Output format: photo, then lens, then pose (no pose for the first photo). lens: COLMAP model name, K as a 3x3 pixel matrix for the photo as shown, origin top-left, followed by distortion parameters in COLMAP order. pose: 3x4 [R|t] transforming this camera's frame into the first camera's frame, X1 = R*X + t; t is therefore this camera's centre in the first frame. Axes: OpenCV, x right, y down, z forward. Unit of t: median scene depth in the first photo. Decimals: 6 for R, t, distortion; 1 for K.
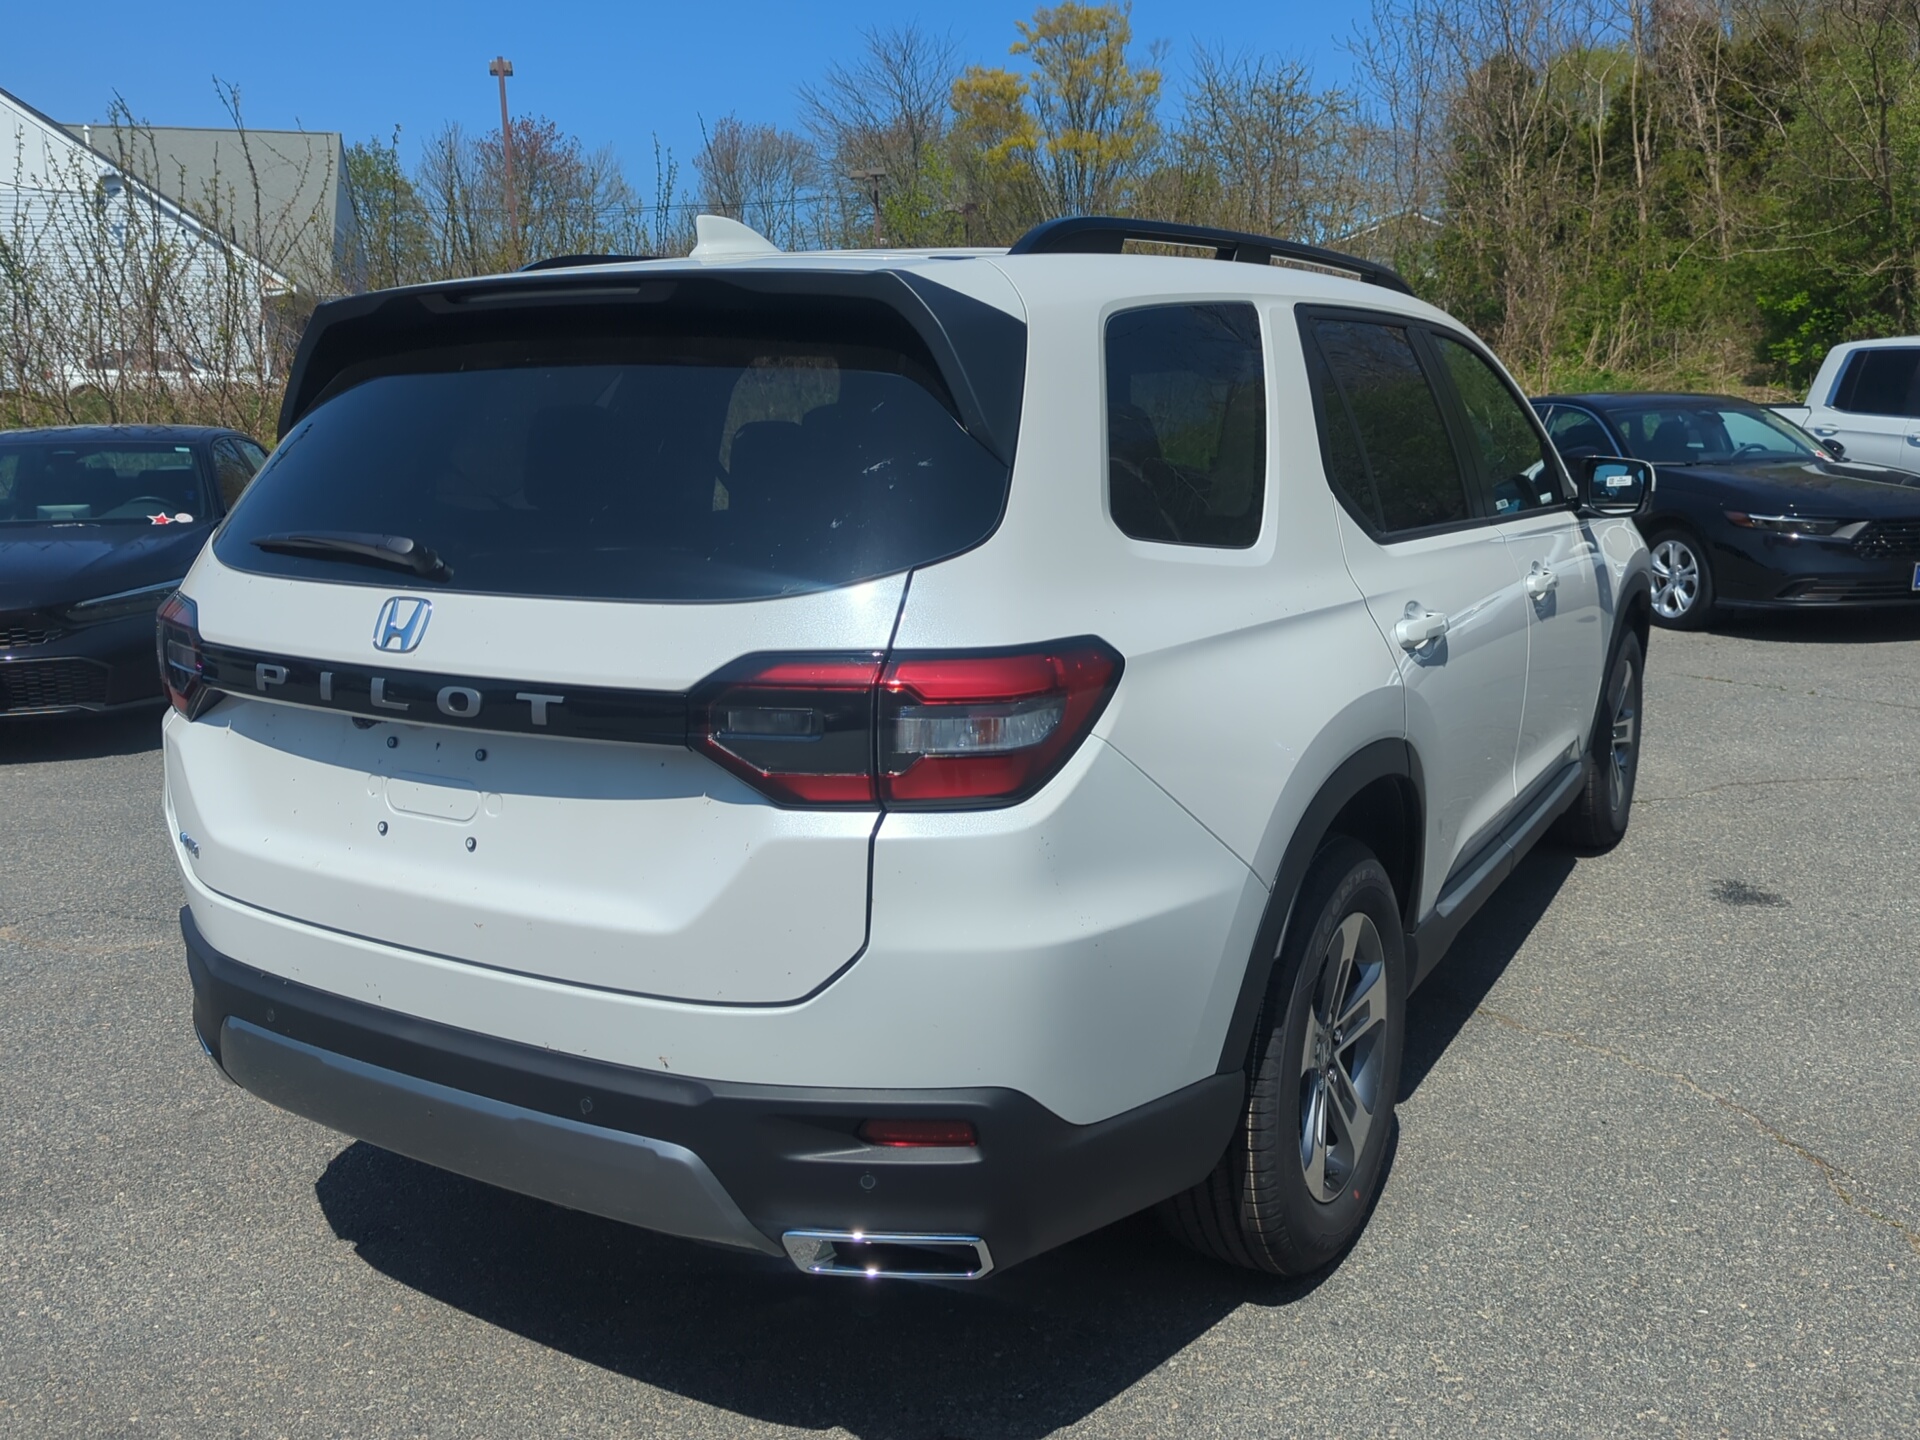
lens RADIAL K [[1560.2, 0, 972.8], [0, 1560.2, 714.4], [0, 0, 1]] dist [0.064324, -0.067765]
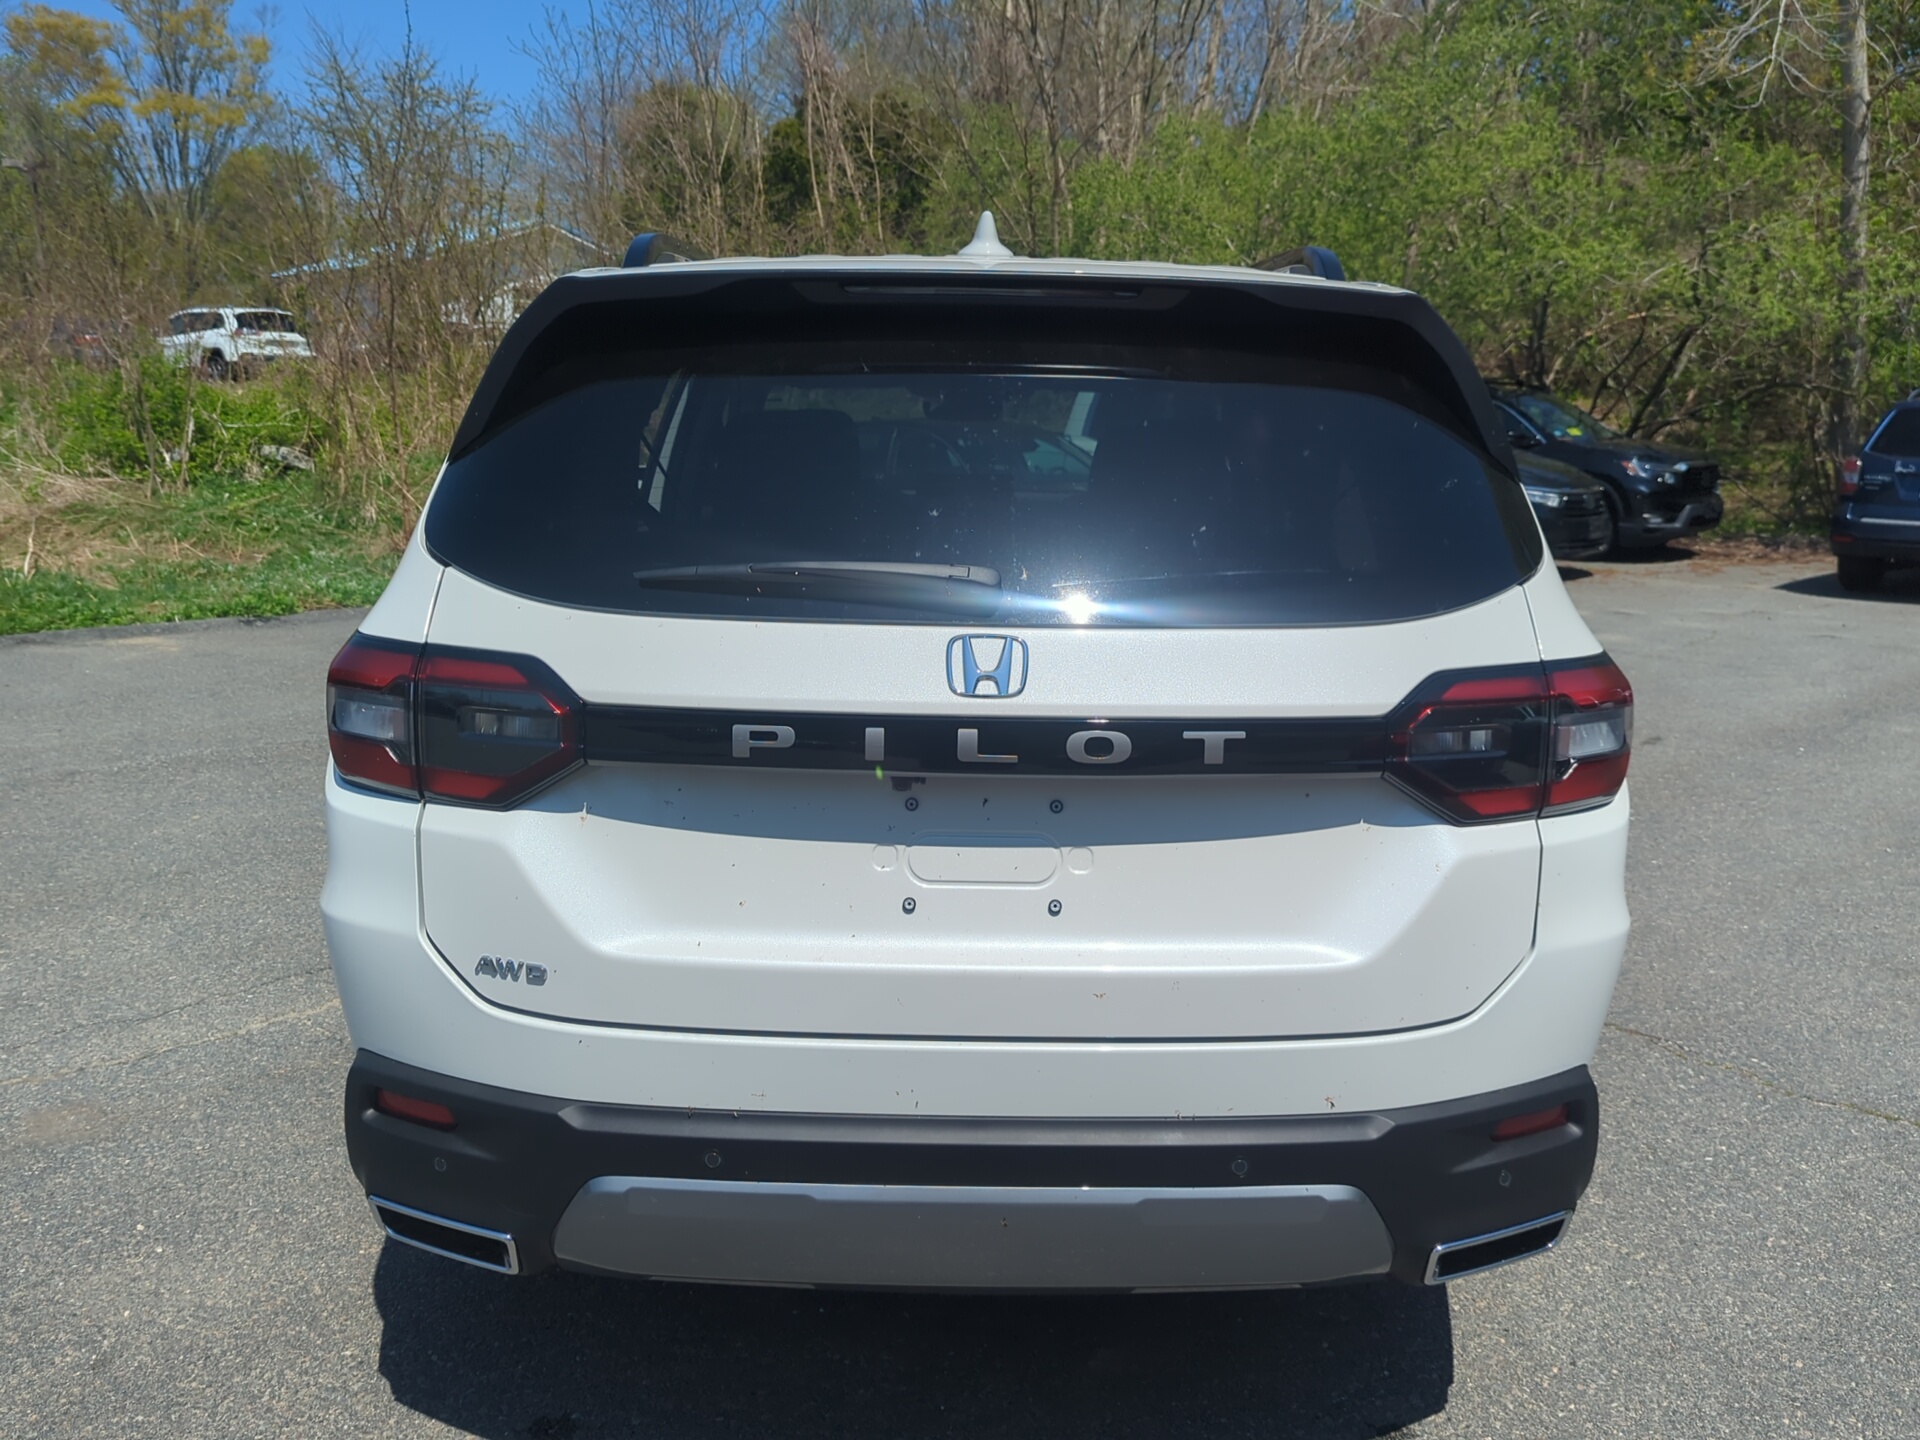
lens RADIAL K [[1560.2, 0, 973.2], [0, 1560.2, 721.1], [0, 0, 1]] dist [0.064324, -0.067765]
pose [[0.853711, -0.070392, 0.515967, -0.693796], [0.071685, 0.997275, 0.017447, -0.036085], [-0.515789, 0.022092, 0.856431, 0.227263]]
